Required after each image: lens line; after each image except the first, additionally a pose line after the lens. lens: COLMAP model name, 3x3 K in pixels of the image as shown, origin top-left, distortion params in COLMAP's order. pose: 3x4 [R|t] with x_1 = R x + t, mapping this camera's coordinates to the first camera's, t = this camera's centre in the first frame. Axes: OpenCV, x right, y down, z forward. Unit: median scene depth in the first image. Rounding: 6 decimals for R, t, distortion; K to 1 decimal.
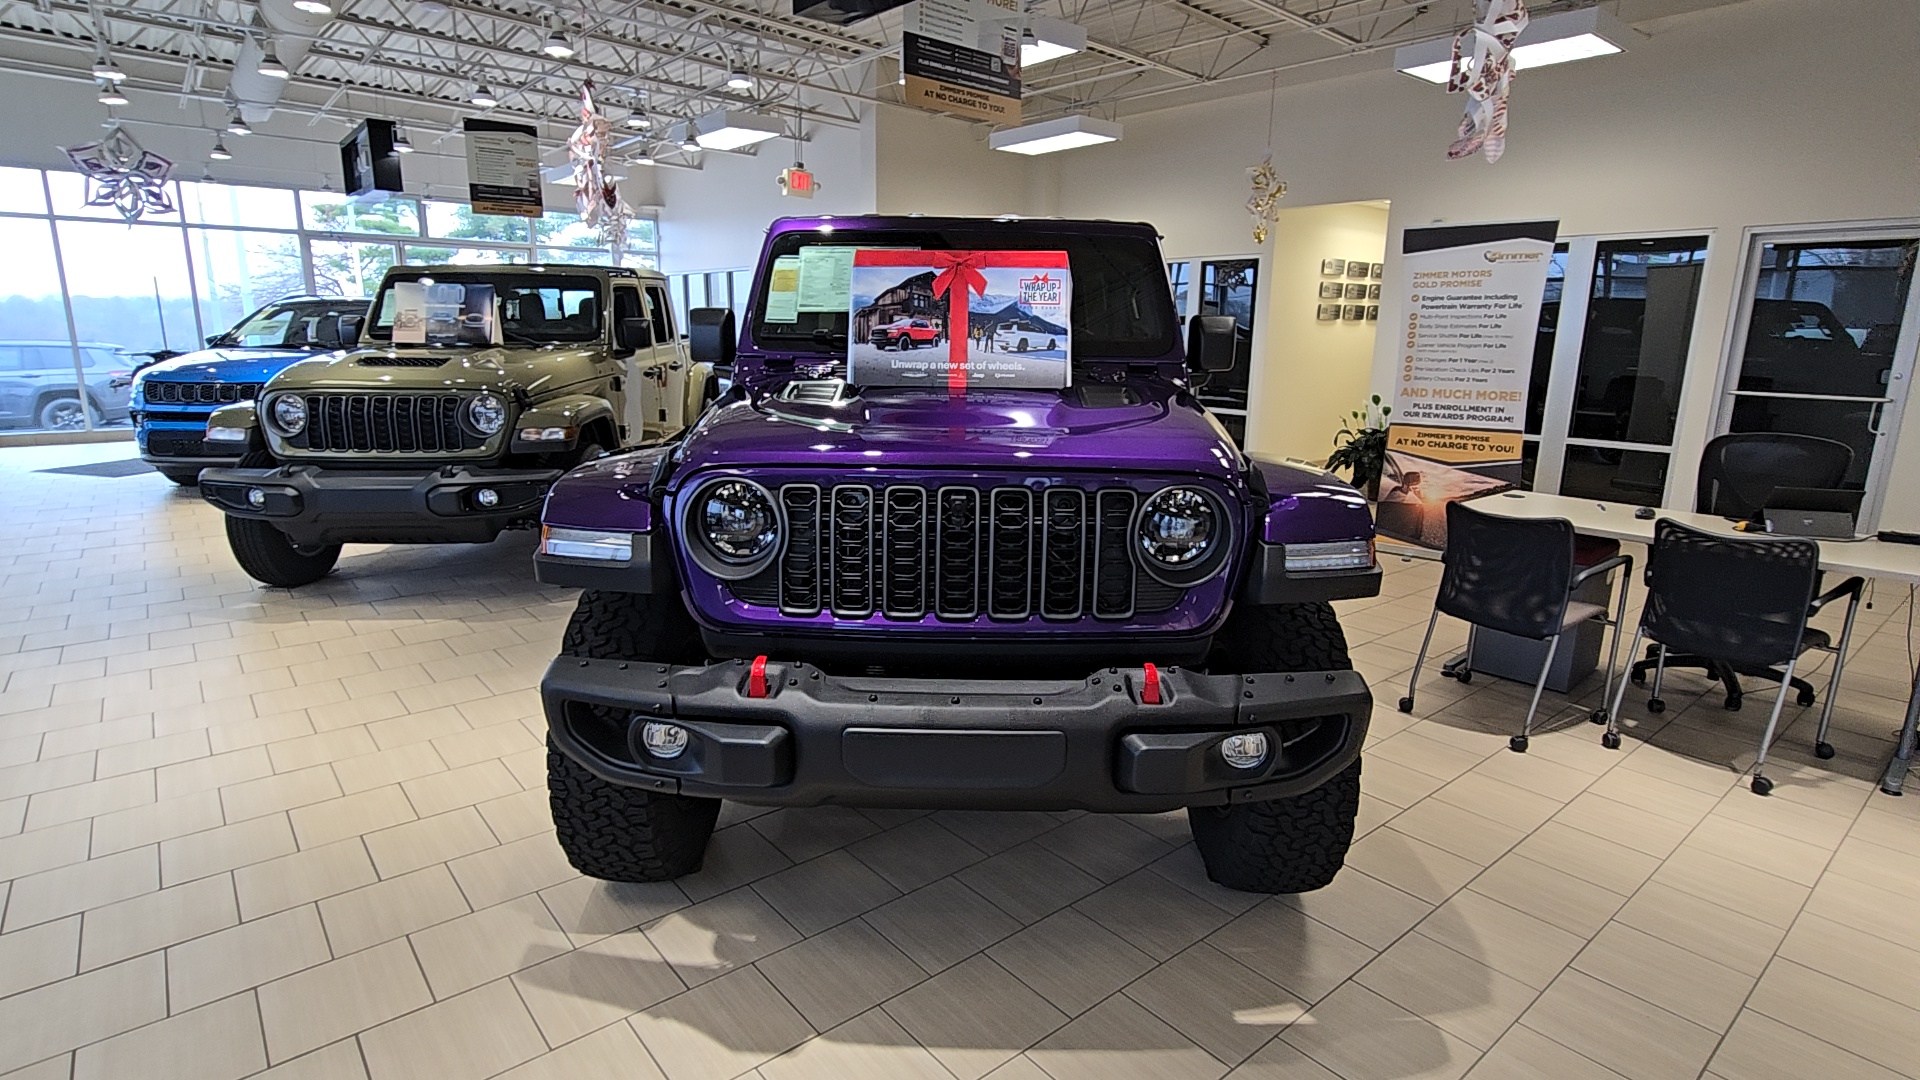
lens RADIAL K [[967.0, 0, 950.9], [0, 967.0, 542.3], [0, 0, 1]] dist [0.002961, -0.000751]
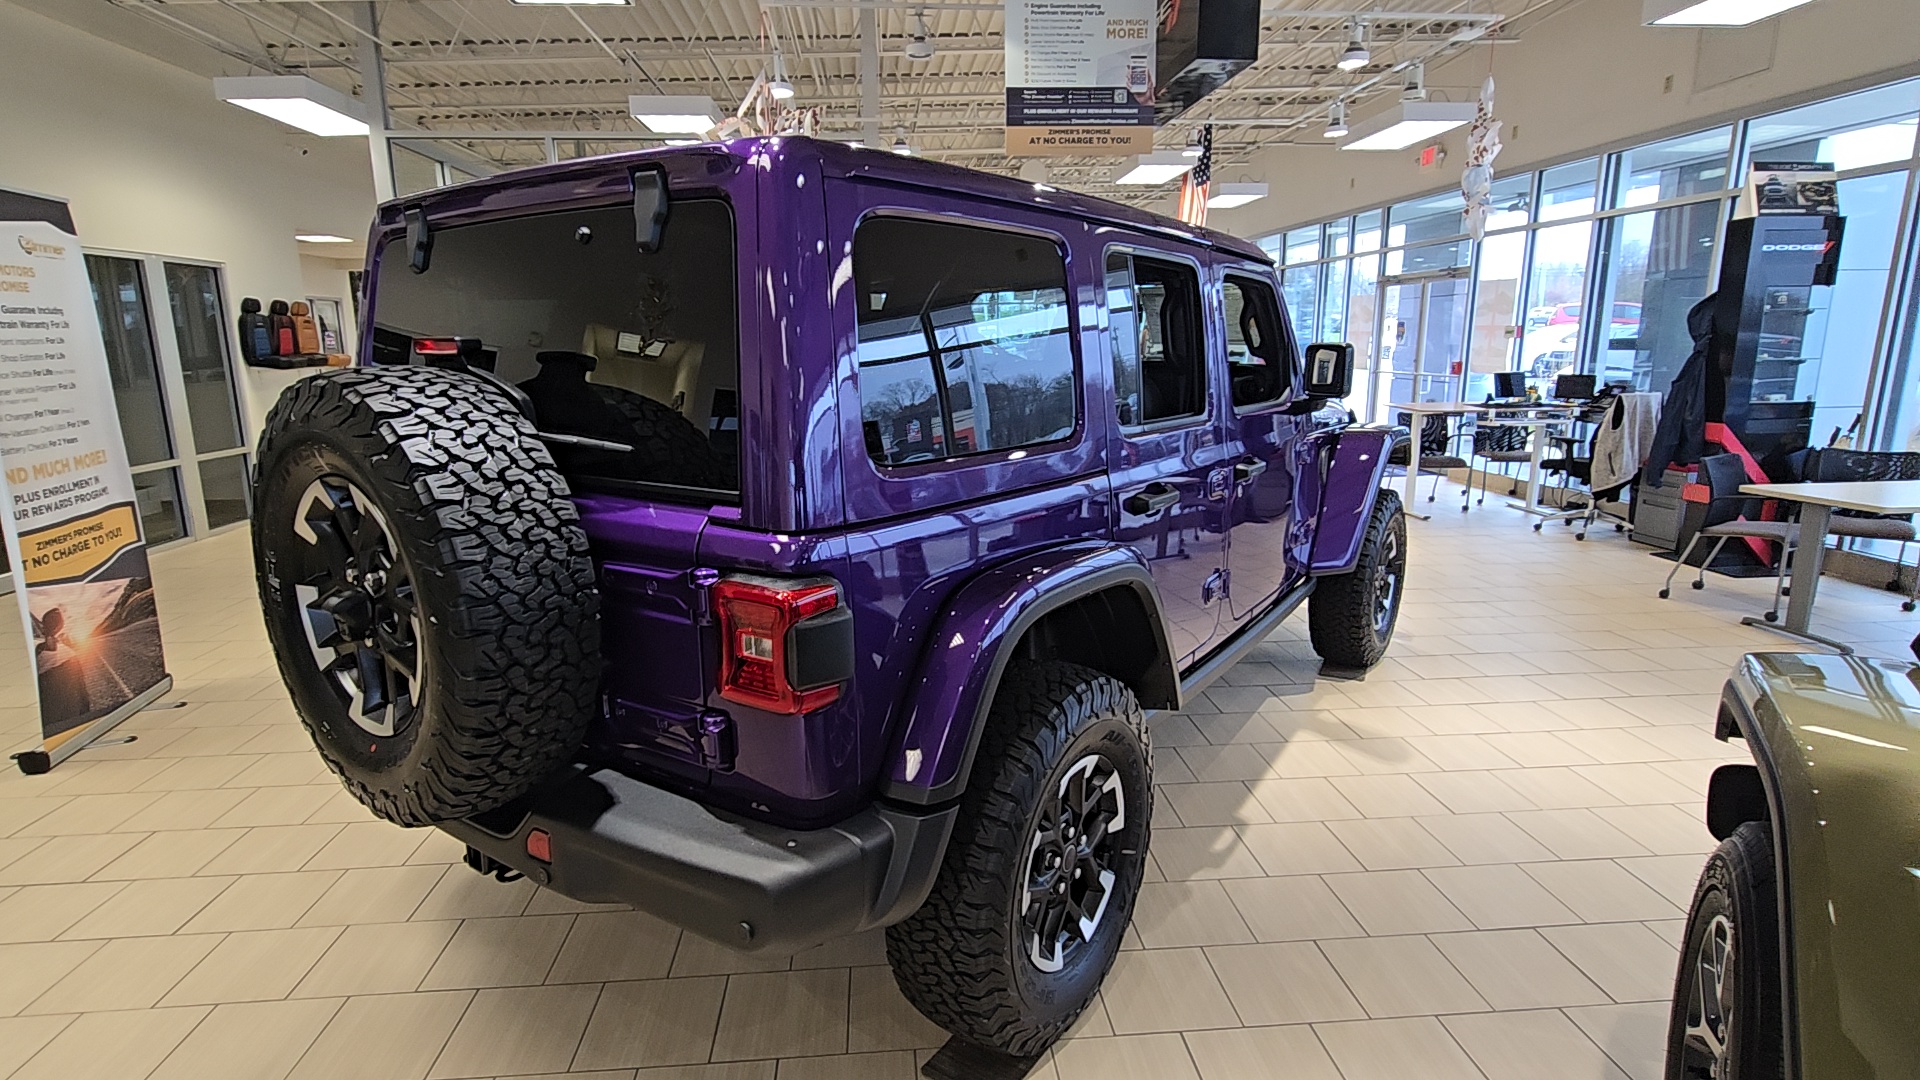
lens RADIAL K [[967.0, 0, 947.1], [0, 967.0, 543.4], [0, 0, 1]] dist [0.002961, -0.000751]
pose [[-0.821722, -0.126358, 0.555703, -0.705630], [0.122598, 0.913083, 0.388907, -0.689187], [-0.556545, 0.387701, -0.734810, 2.861105]]
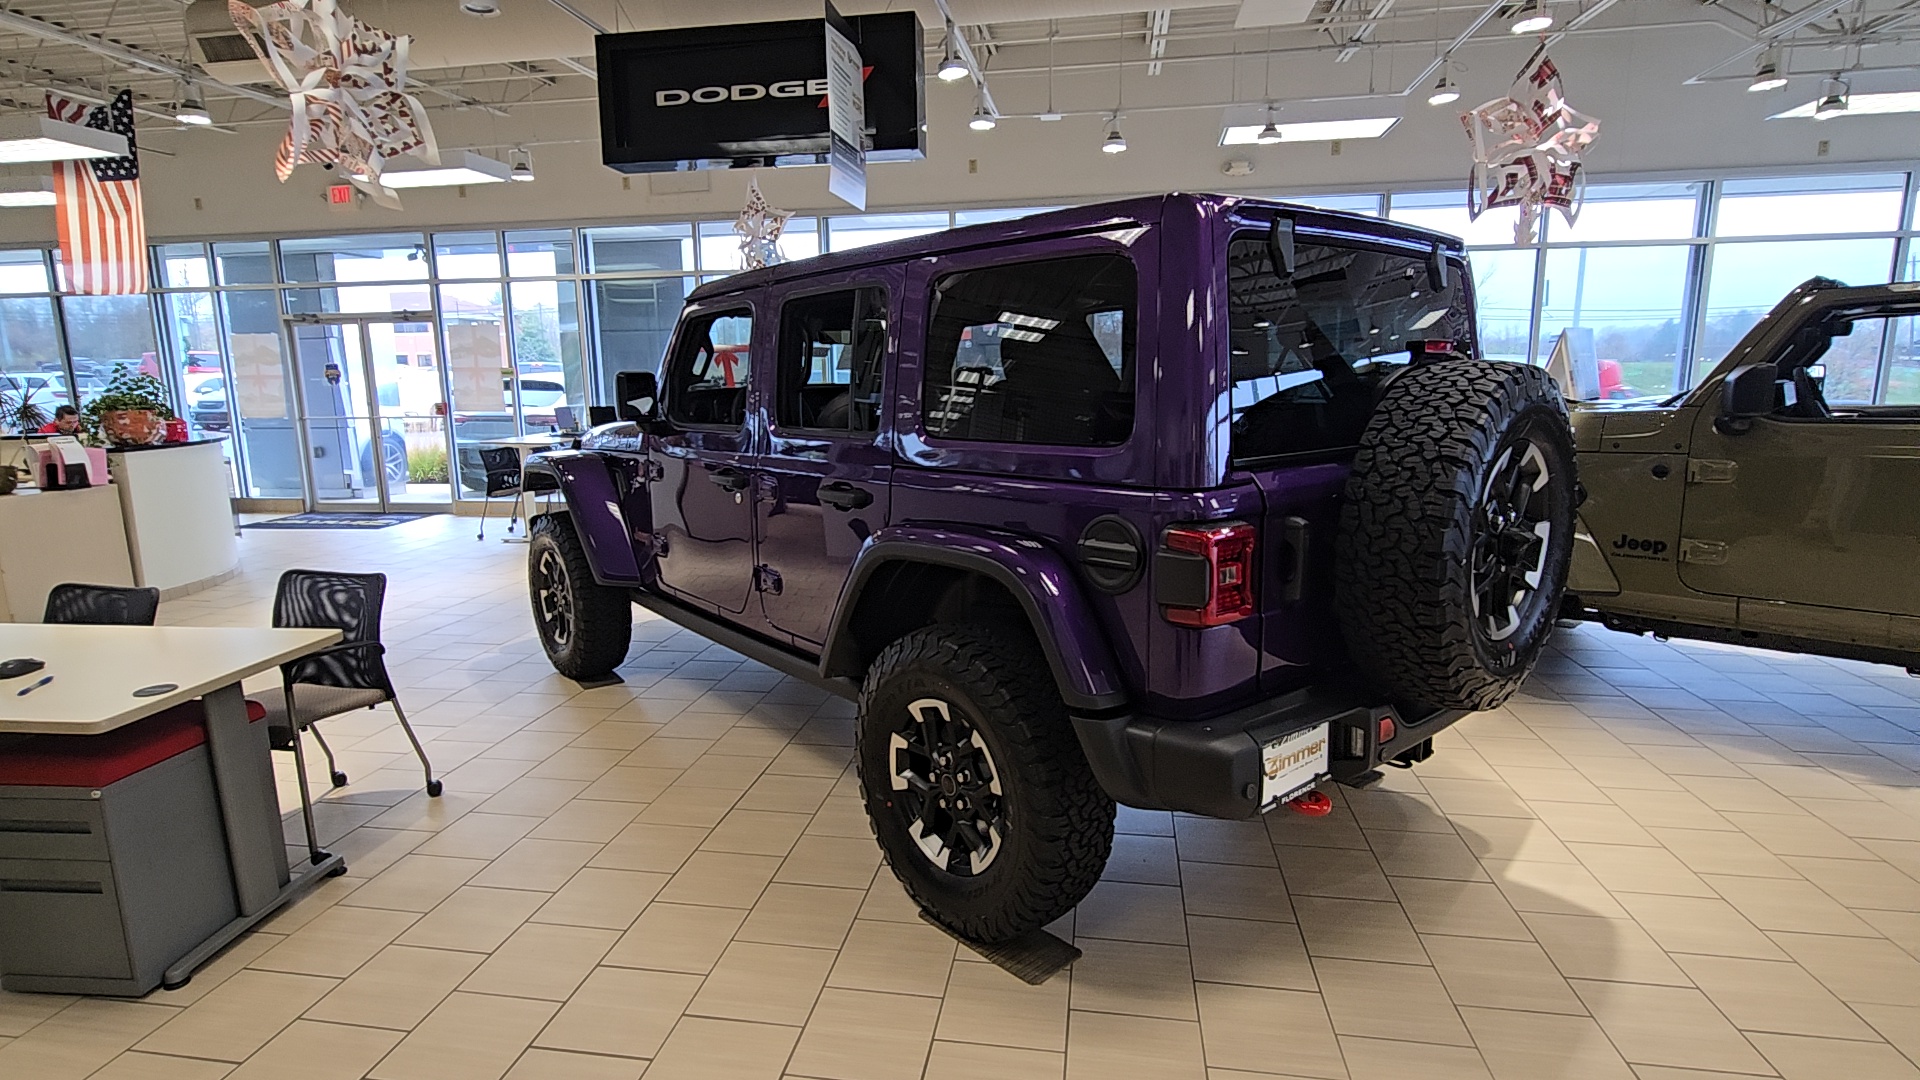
lens RADIAL K [[967.0, 0, 956.4], [0, 967.0, 539.0], [0, 0, 1]] dist [0.002961, -0.000751]
pose [[-0.749738, 0.113076, -0.652002, 1.039207], [-0.139990, 0.935890, 0.323285, -0.652658], [0.646757, 0.333653, -0.685843, 2.895598]]
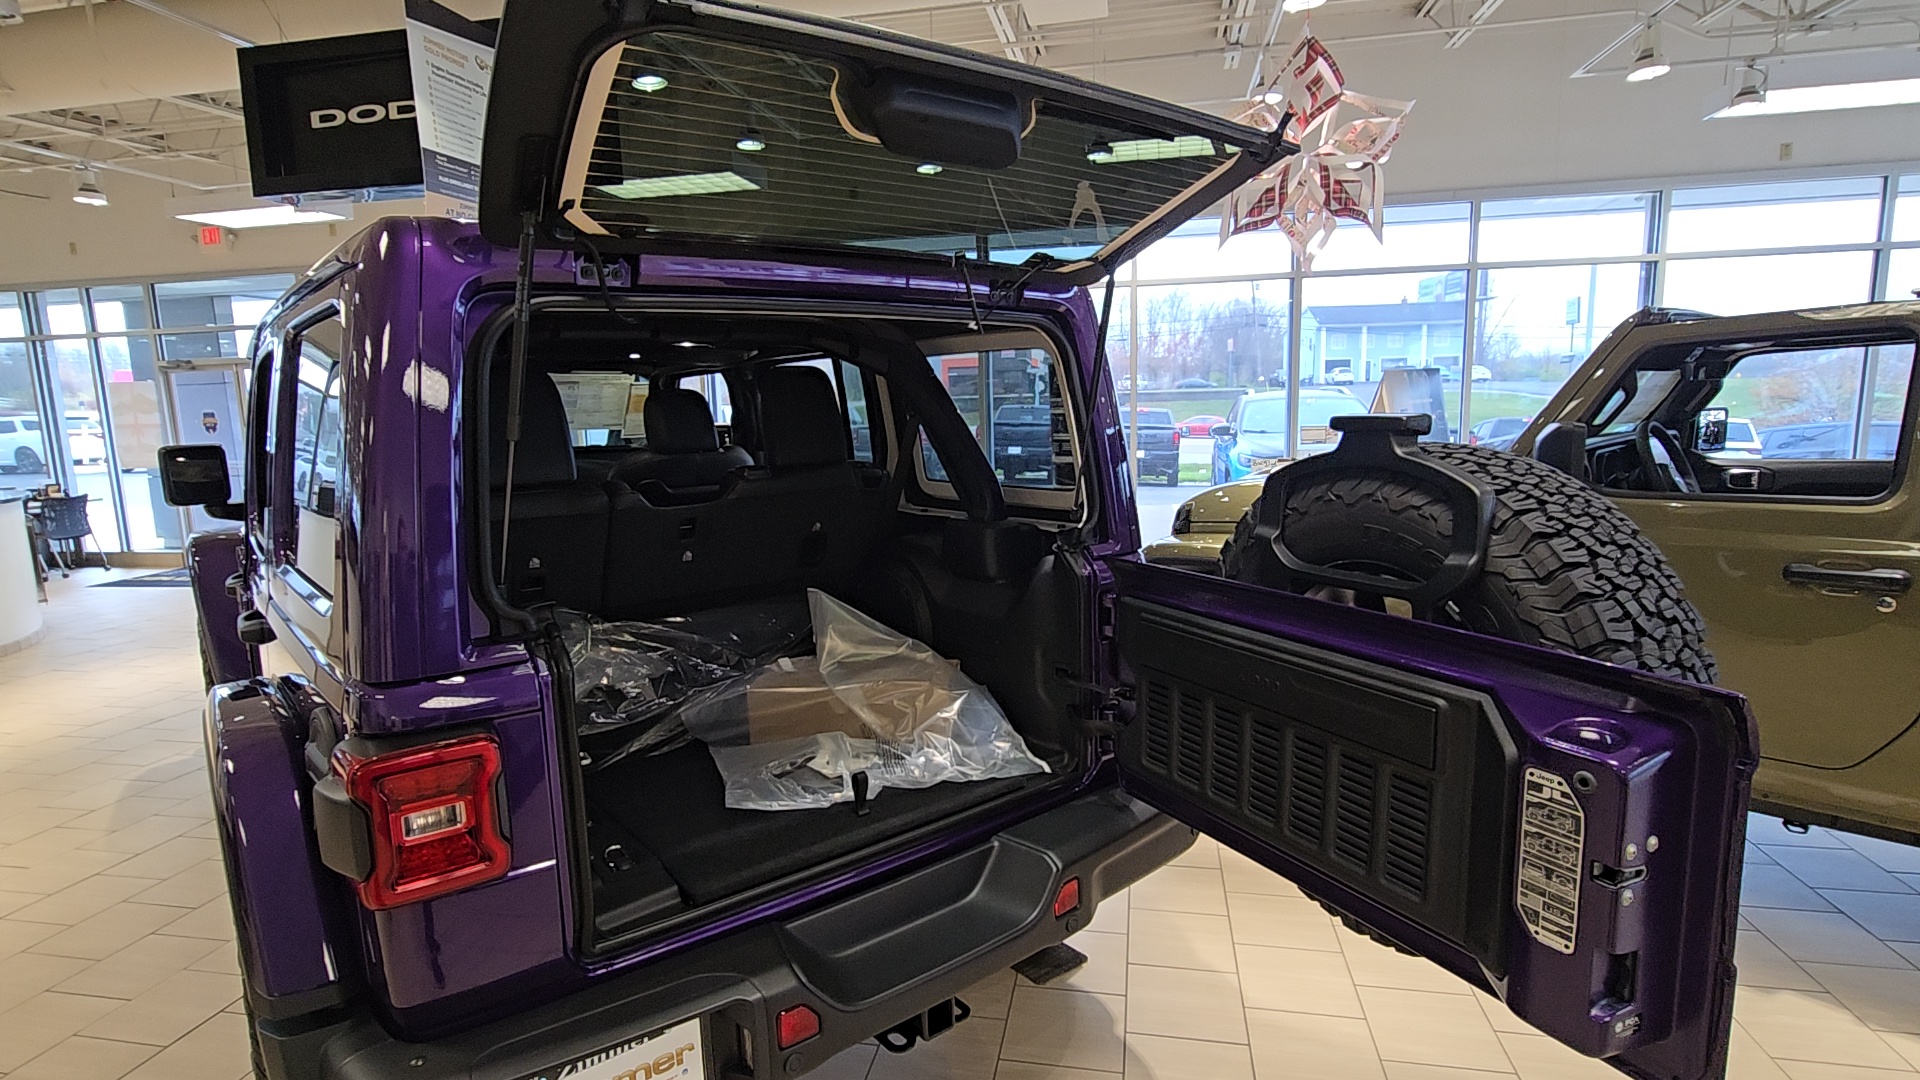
lens RADIAL K [[967.0, 0, 954.6], [0, 967.0, 541.1], [0, 0, 1]] dist [0.002961, -0.000751]
pose [[-0.772109, 0.103841, -0.626949, 0.419257], [-0.121062, 0.944458, 0.305521, -0.722955], [0.623852, 0.311795, -0.716653, 2.991919]]
